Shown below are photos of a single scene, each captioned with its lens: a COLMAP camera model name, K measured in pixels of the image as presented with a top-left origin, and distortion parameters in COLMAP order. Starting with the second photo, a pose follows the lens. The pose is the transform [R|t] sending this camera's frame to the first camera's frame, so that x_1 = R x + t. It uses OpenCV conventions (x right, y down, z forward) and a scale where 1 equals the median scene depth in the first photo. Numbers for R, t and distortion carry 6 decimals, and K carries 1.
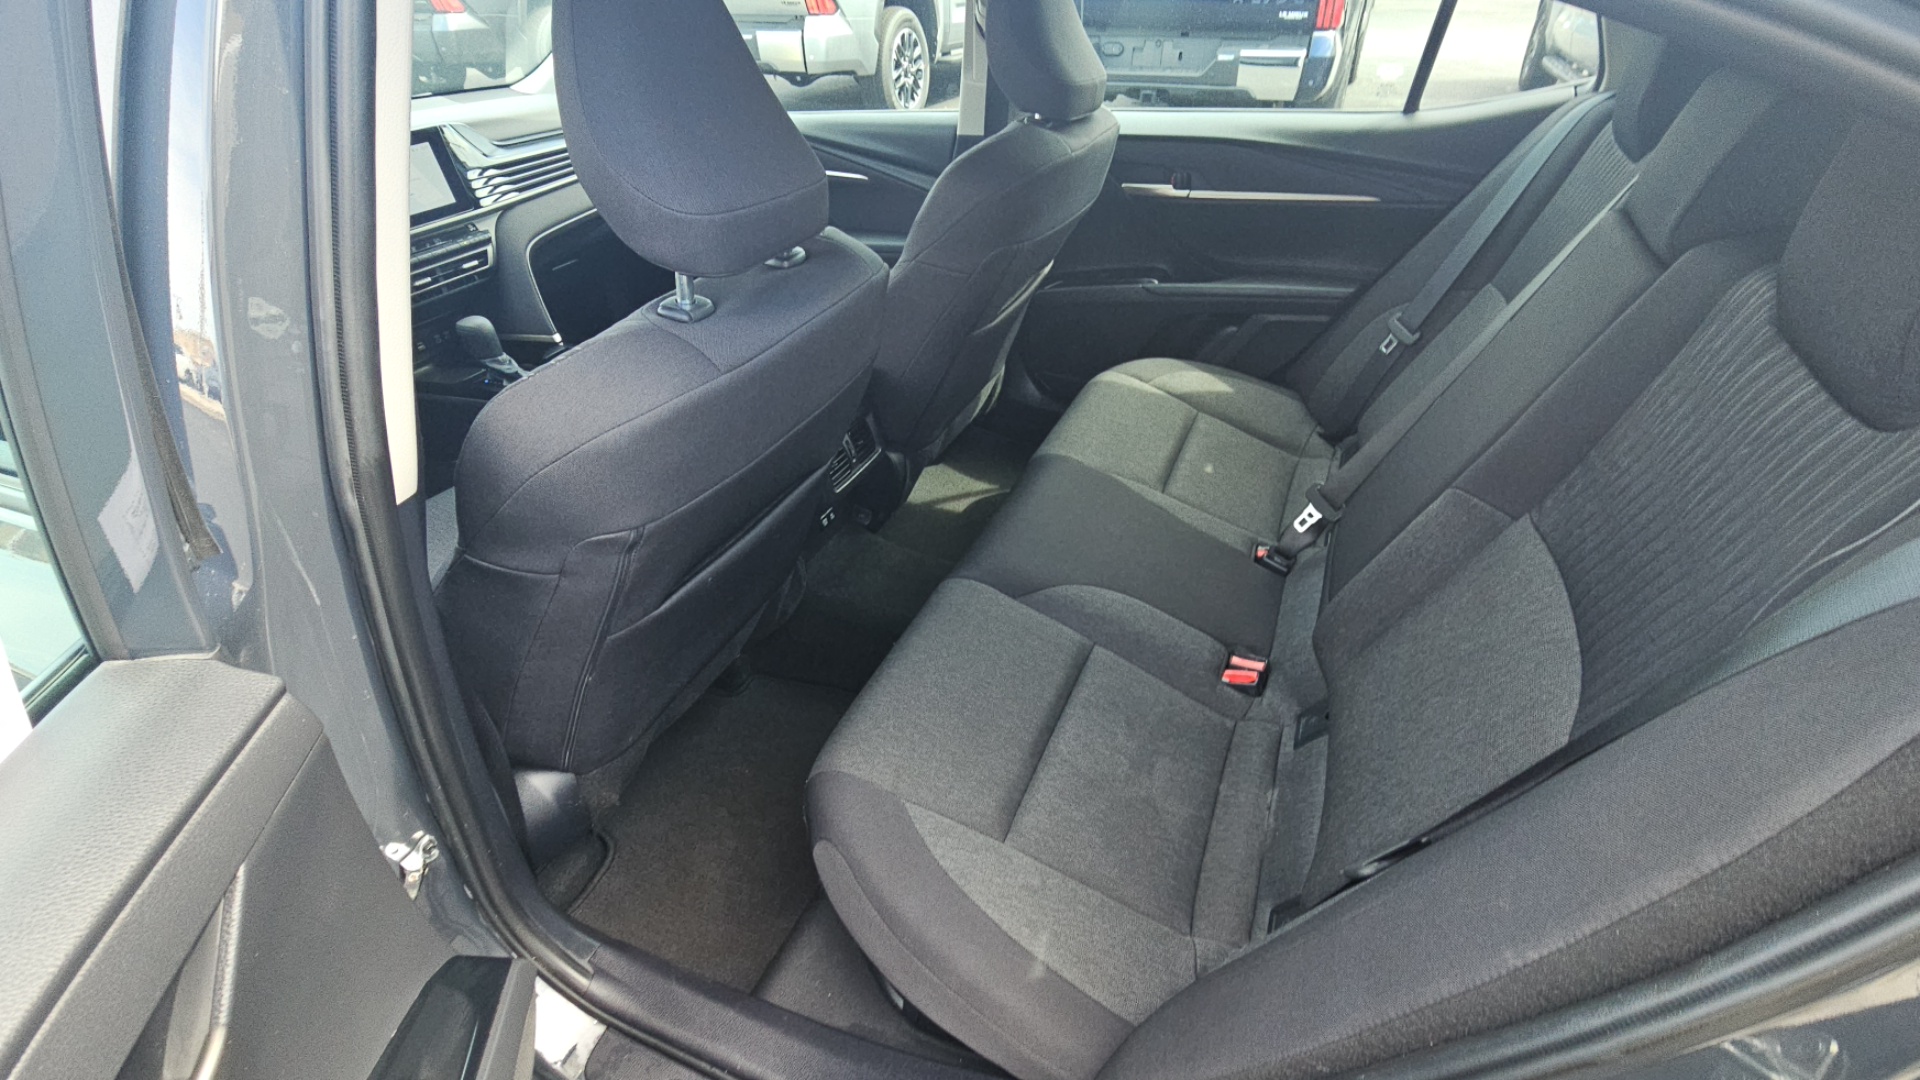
lens RADIAL K [[852.7, 0, 977.2], [0, 852.7, 544.1], [0, 0, 1]] dist [0.000239, -0.001407]
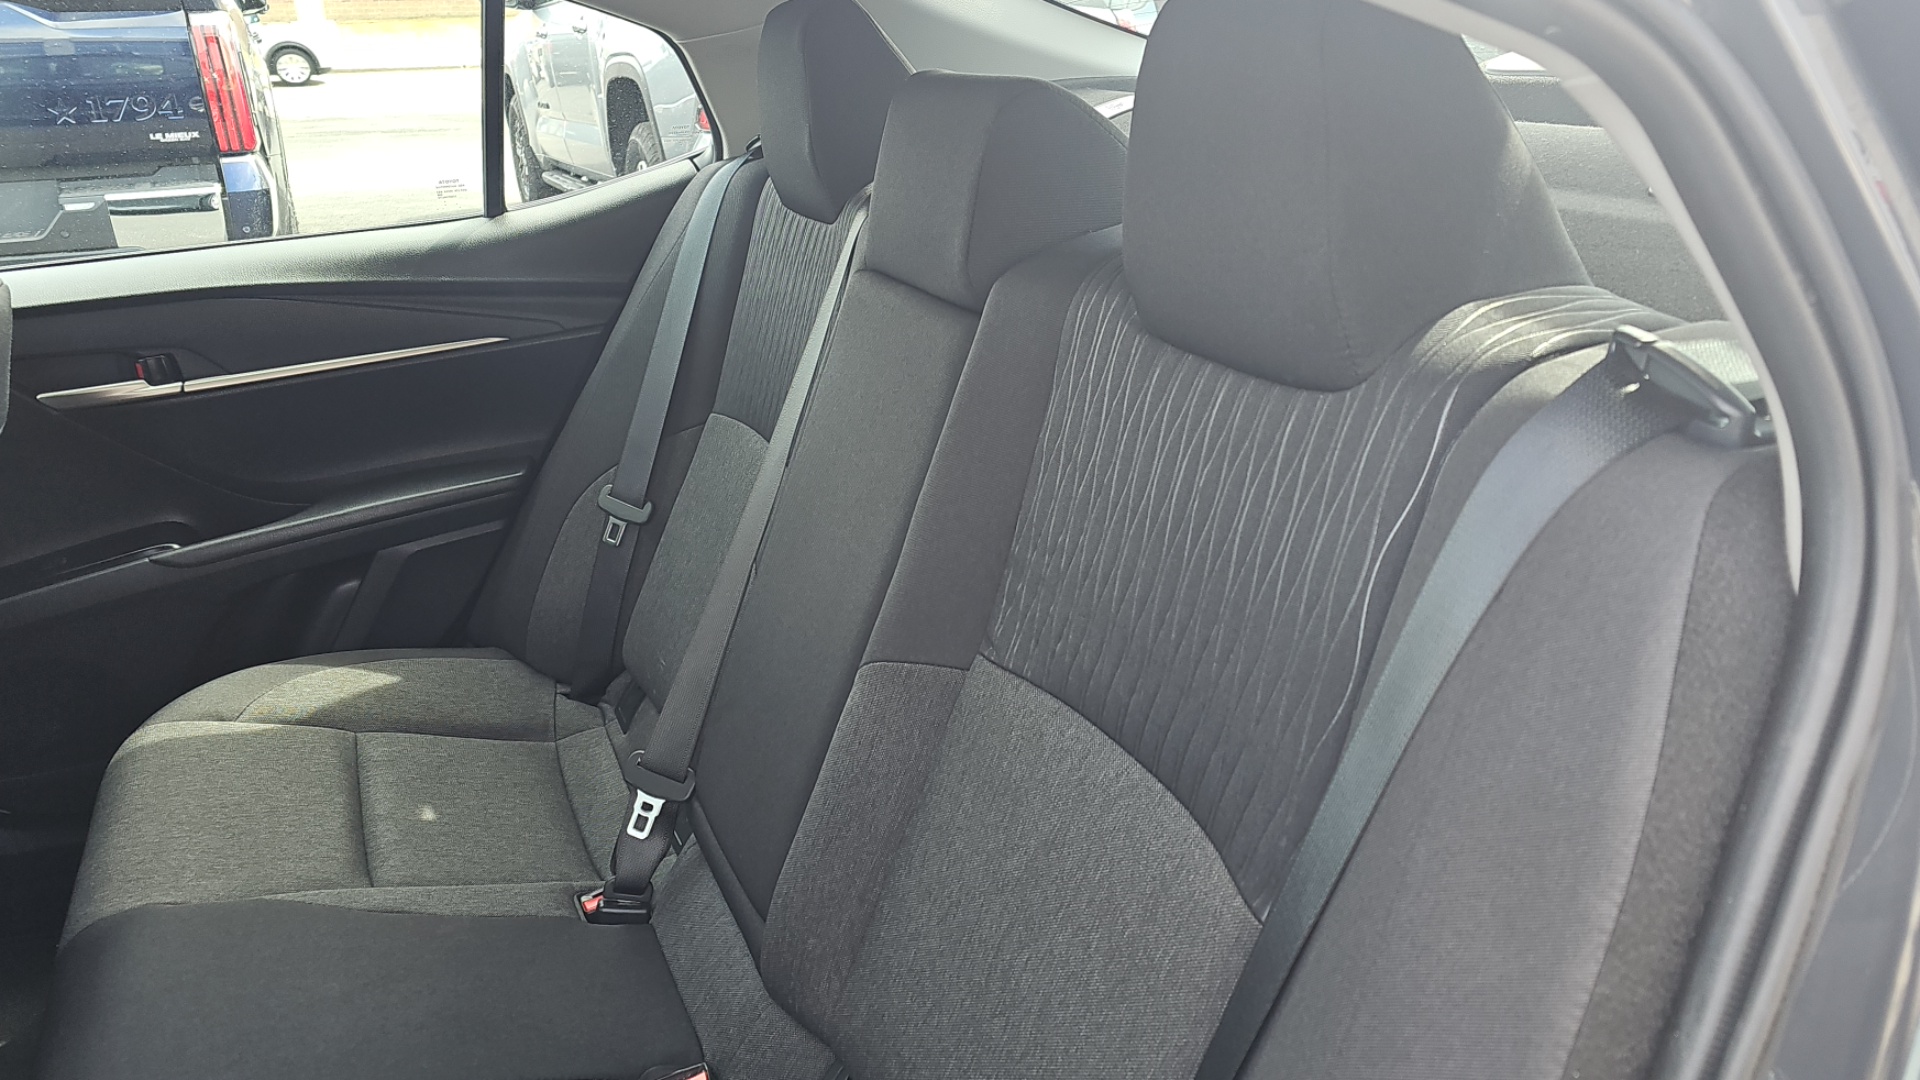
lens RADIAL K [[1378.9, 0, 949.4], [0, 1378.9, 562.1], [0, 0, 1]] dist [0.065072, -0.051120]
pose [[0.688092, -0.271127, 0.673067, -0.063031], [0.436762, 0.895477, -0.085793, -0.009856], [-0.579456, 0.353003, 0.734588, 0.082795]]
